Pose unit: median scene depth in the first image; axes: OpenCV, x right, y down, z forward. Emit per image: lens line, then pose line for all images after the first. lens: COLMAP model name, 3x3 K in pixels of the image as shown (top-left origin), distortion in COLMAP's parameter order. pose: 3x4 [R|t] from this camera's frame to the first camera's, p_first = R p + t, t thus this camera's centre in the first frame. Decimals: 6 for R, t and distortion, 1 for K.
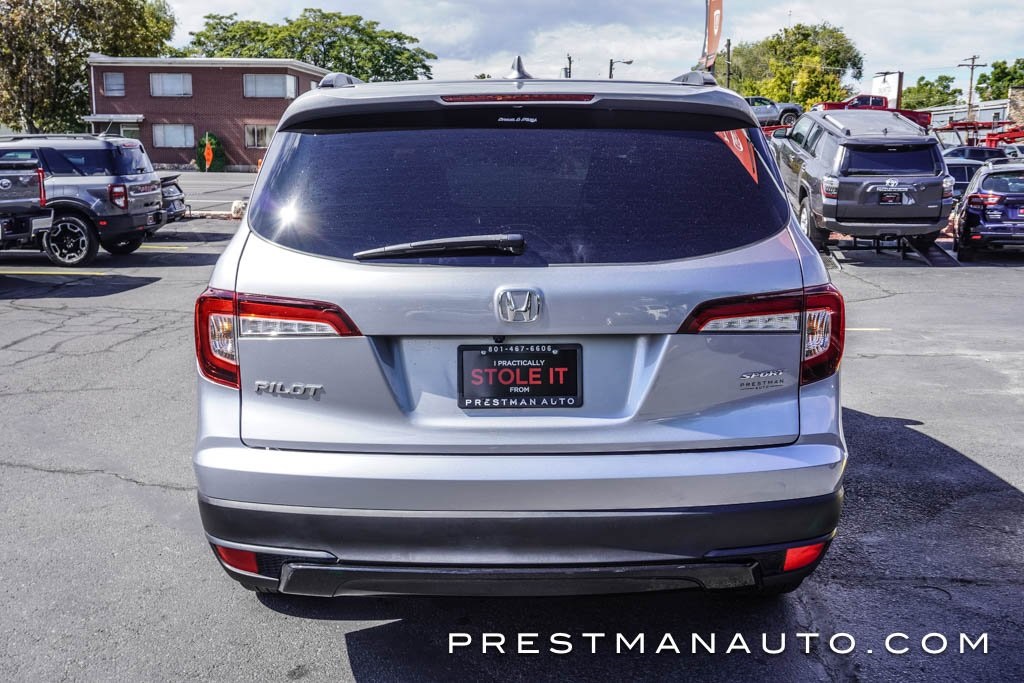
lens RADIAL K [[1092.9, 0, 512.4], [0, 1092.9, 346.5], [0, 0, 1]] dist [0.006342, 0.000000]
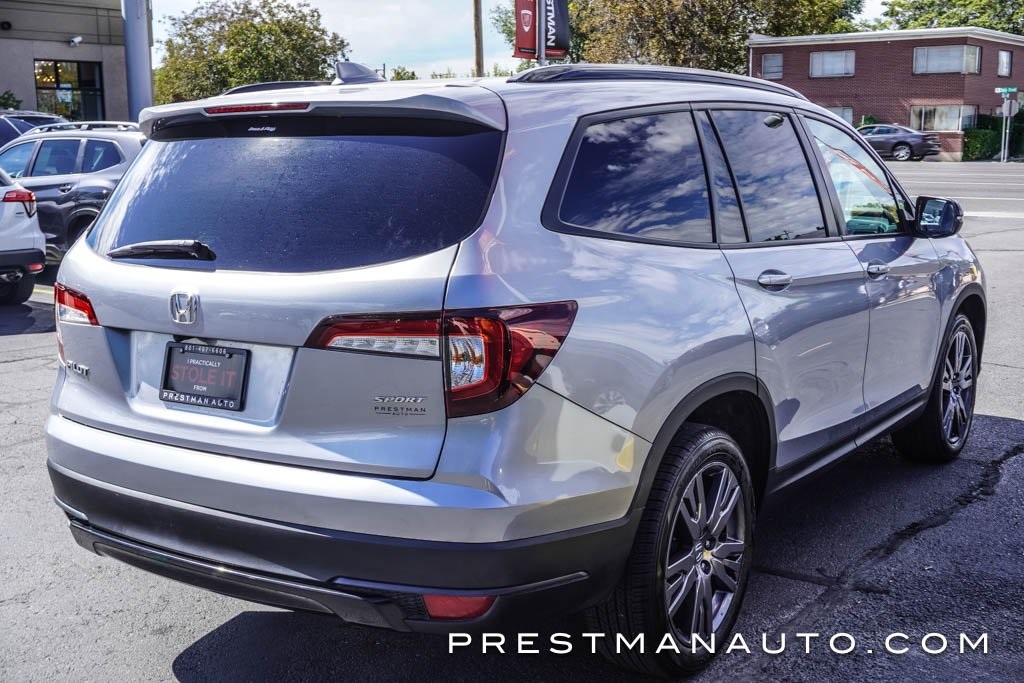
lens RADIAL K [[1244.7, 0, 513.6], [0, 1244.7, 338.2], [0, 0, 1]] dist [0.012376, 0.000000]
pose [[0.816960, 0.079303, -0.571216, 0.885232], [-0.087691, 0.996065, 0.012869, -0.047571], [0.569988, 0.039577, 0.820699, 0.182053]]
